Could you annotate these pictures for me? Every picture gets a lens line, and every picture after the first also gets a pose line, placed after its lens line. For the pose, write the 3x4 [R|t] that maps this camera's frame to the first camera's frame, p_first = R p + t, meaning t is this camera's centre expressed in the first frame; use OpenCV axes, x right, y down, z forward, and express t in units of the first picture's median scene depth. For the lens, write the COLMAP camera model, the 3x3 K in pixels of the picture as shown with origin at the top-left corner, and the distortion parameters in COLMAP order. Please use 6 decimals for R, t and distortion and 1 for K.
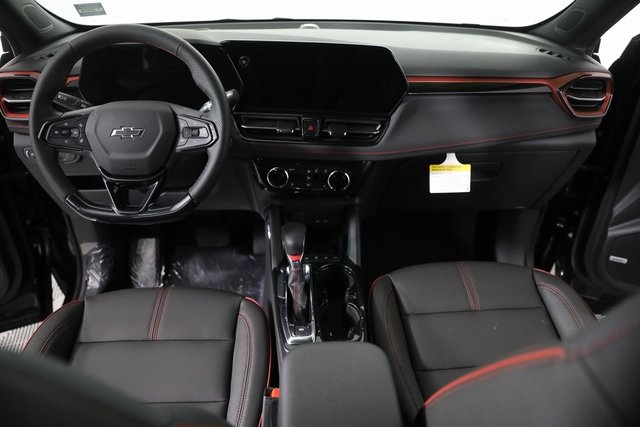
lens RADIAL K [[430.0, 0, 320.0], [0, 430.0, 213.5], [0, 0, 1]] dist [-0.121764, 0.085504]
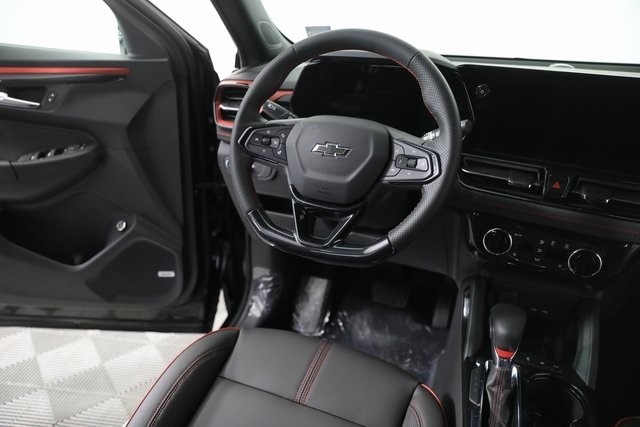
lens RADIAL K [[430.0, 0, 320.0], [0, 430.0, 213.5], [0, 0, 1]] dist [-0.121764, 0.085504]
pose [[0.899719, 0.178264, -0.398406, -0.096935], [-0.231057, 0.968929, -0.088254, 0.007807], [0.370295, 0.171458, 0.912953, 0.194292]]
